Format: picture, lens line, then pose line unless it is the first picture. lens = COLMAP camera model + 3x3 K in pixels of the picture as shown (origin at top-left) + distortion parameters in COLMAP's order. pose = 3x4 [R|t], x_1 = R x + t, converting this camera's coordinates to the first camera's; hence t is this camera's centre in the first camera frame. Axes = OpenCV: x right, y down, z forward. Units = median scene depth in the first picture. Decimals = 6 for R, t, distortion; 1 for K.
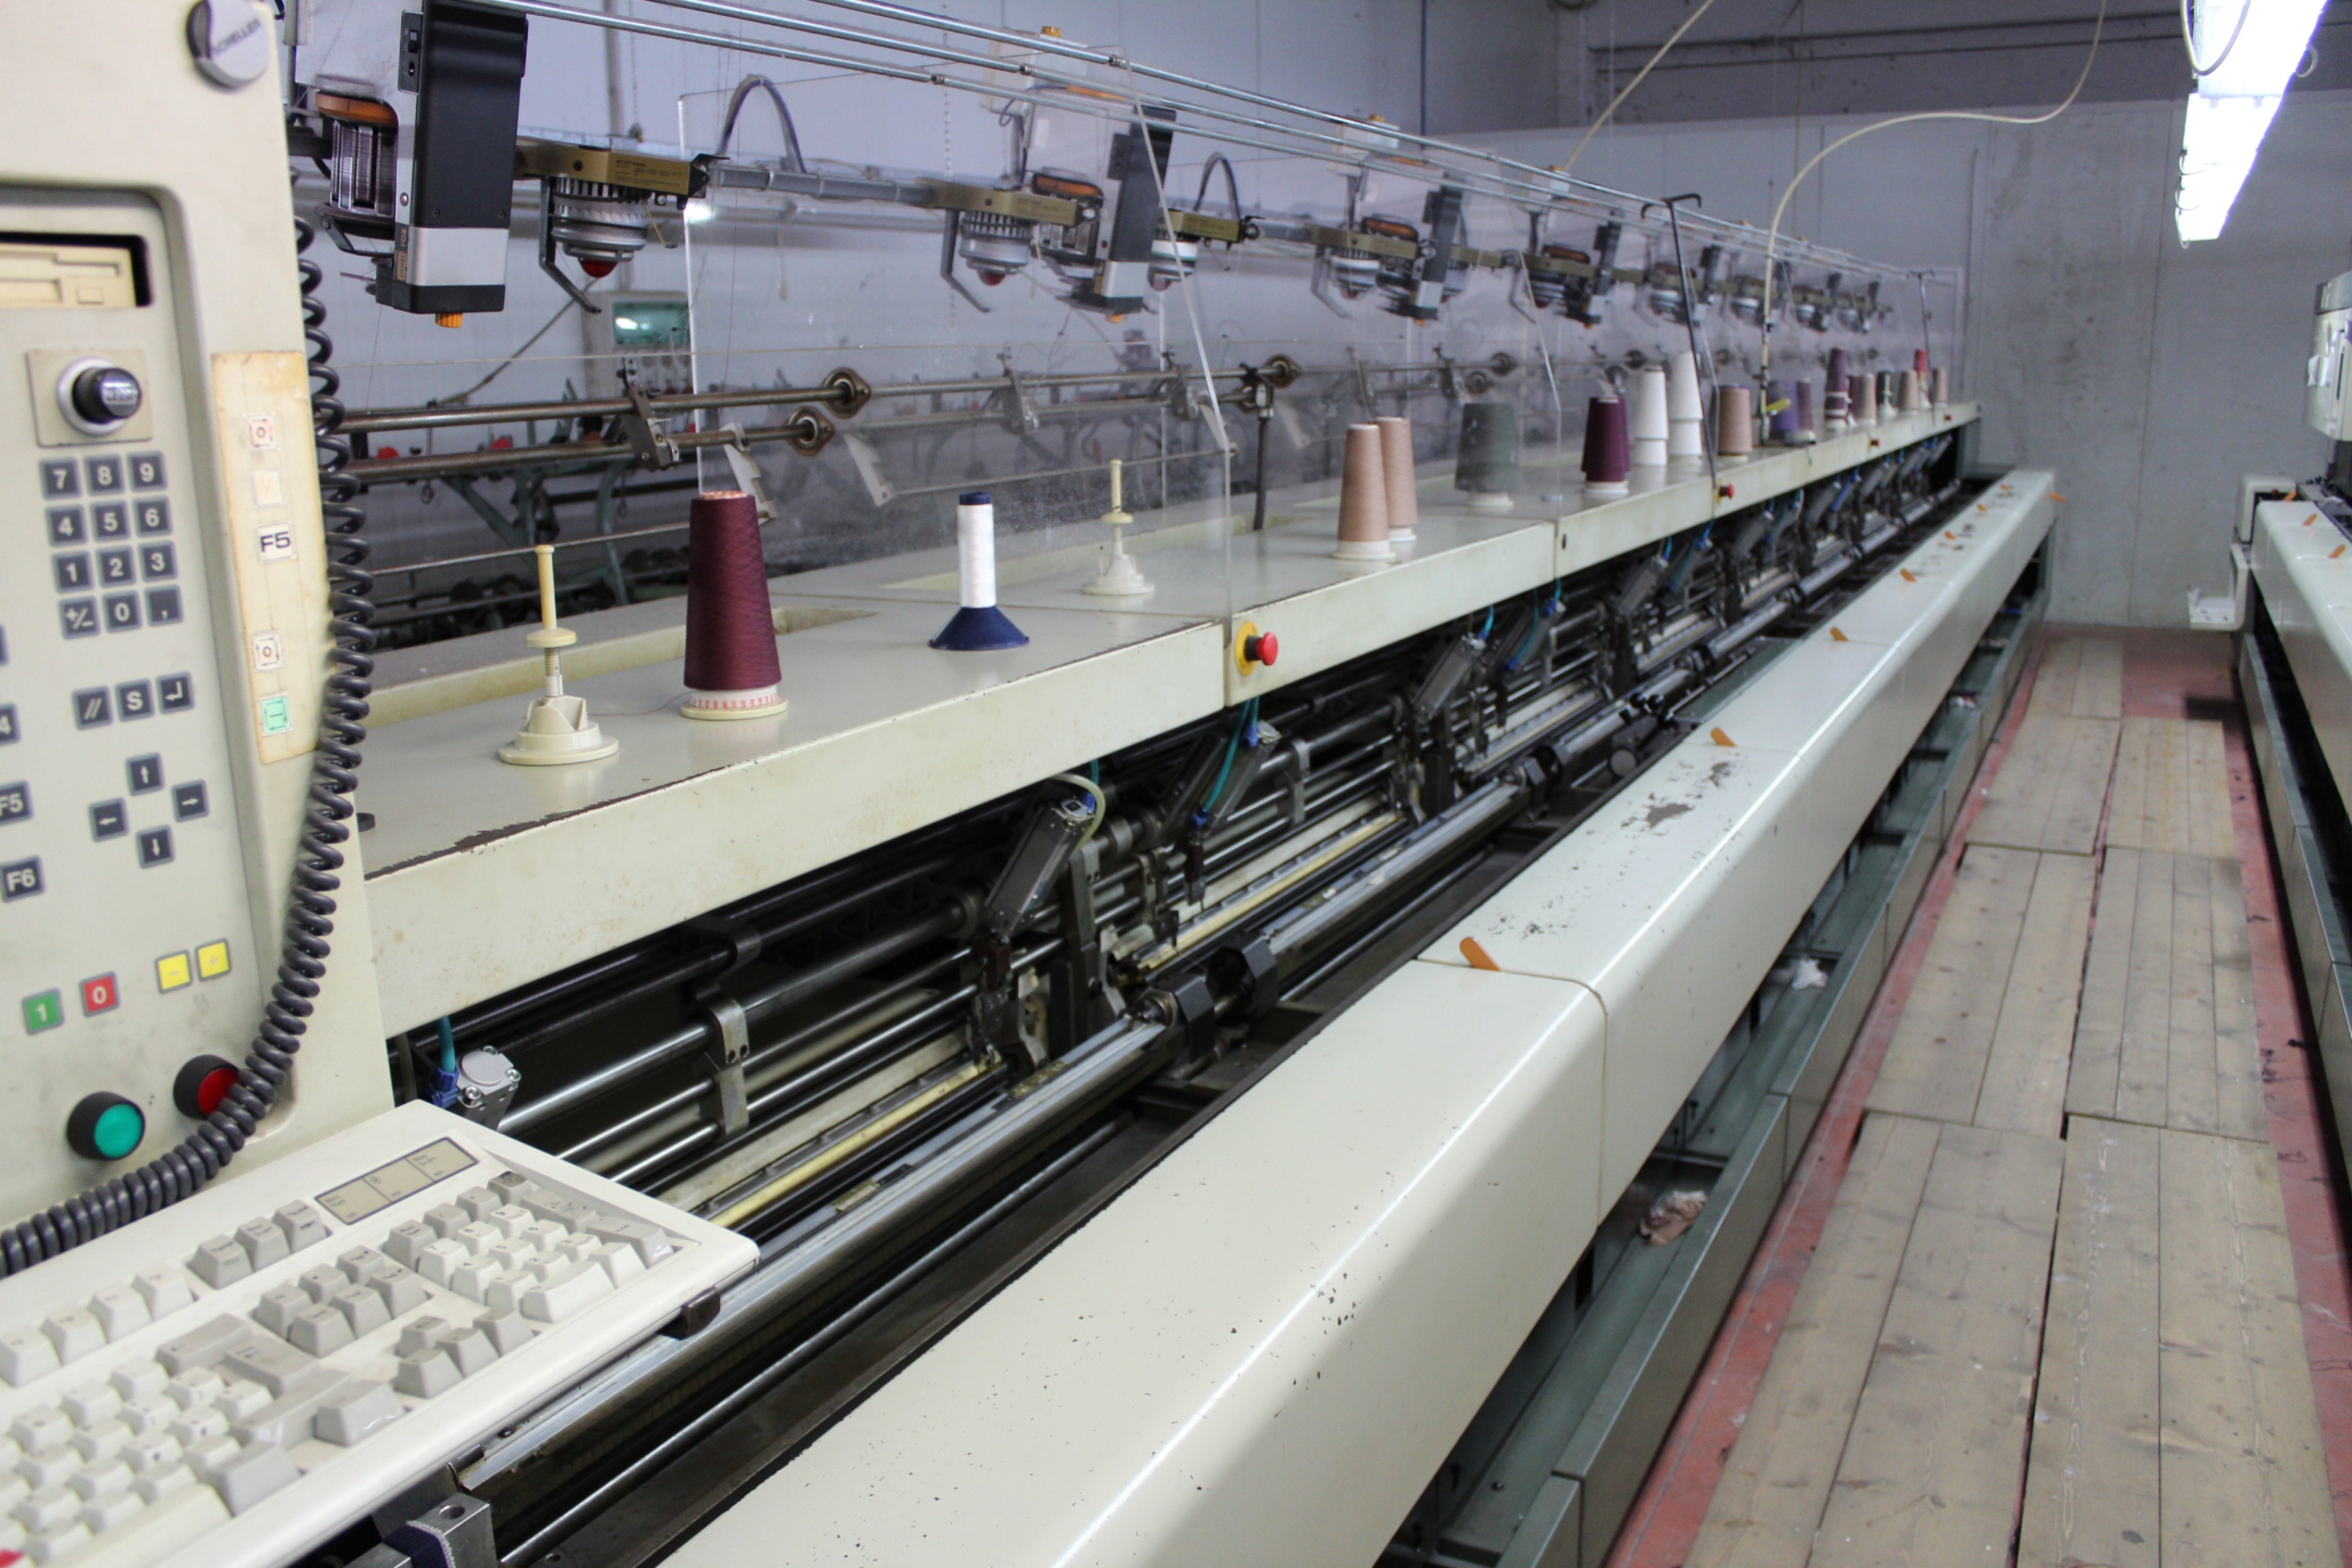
lens RADIAL K [[1942.6, 0, 1142.4], [0, 1942.6, 793.7], [0, 0, 1]] dist [-0.171181, 0.159258]
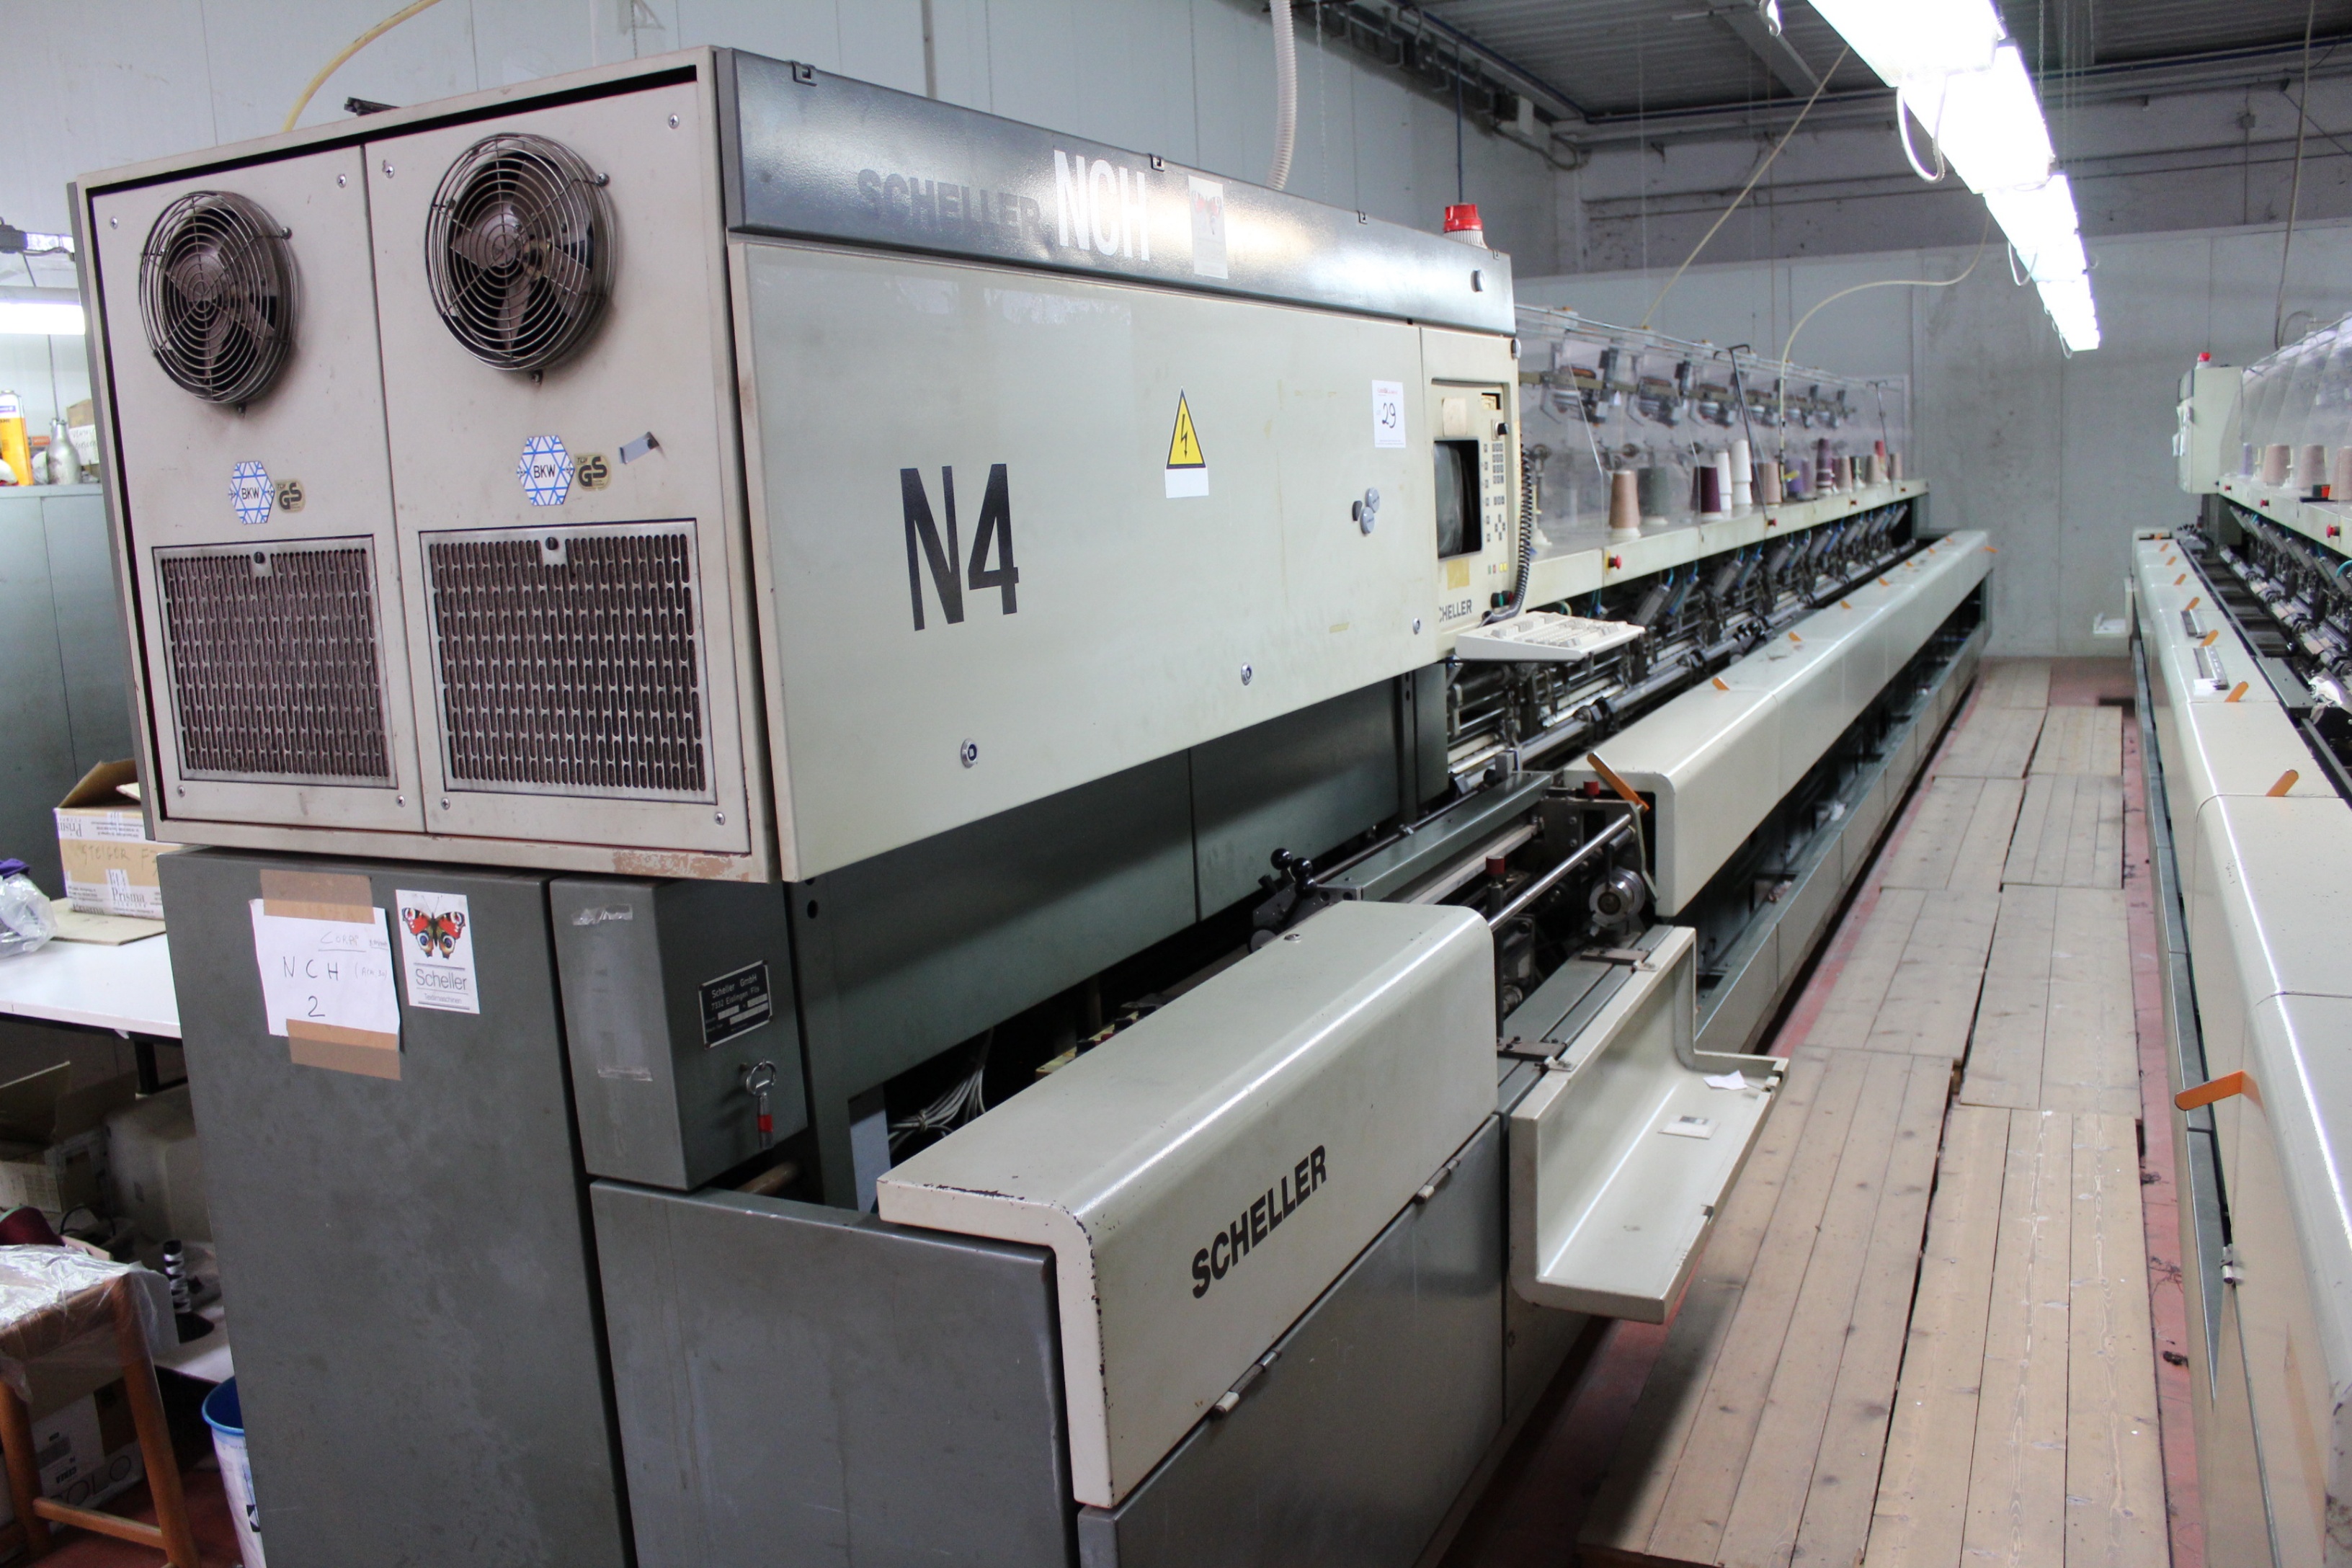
lens RADIAL K [[1942.6, 0, 1142.4], [0, 1942.6, 793.7], [0, 0, 1]] dist [-0.171181, 0.159258]
pose [[0.999225, -0.037034, 0.013357, -0.153013], [0.037830, 0.997148, -0.065310, 0.092642], [-0.010900, 0.065764, 0.997776, -0.353786]]
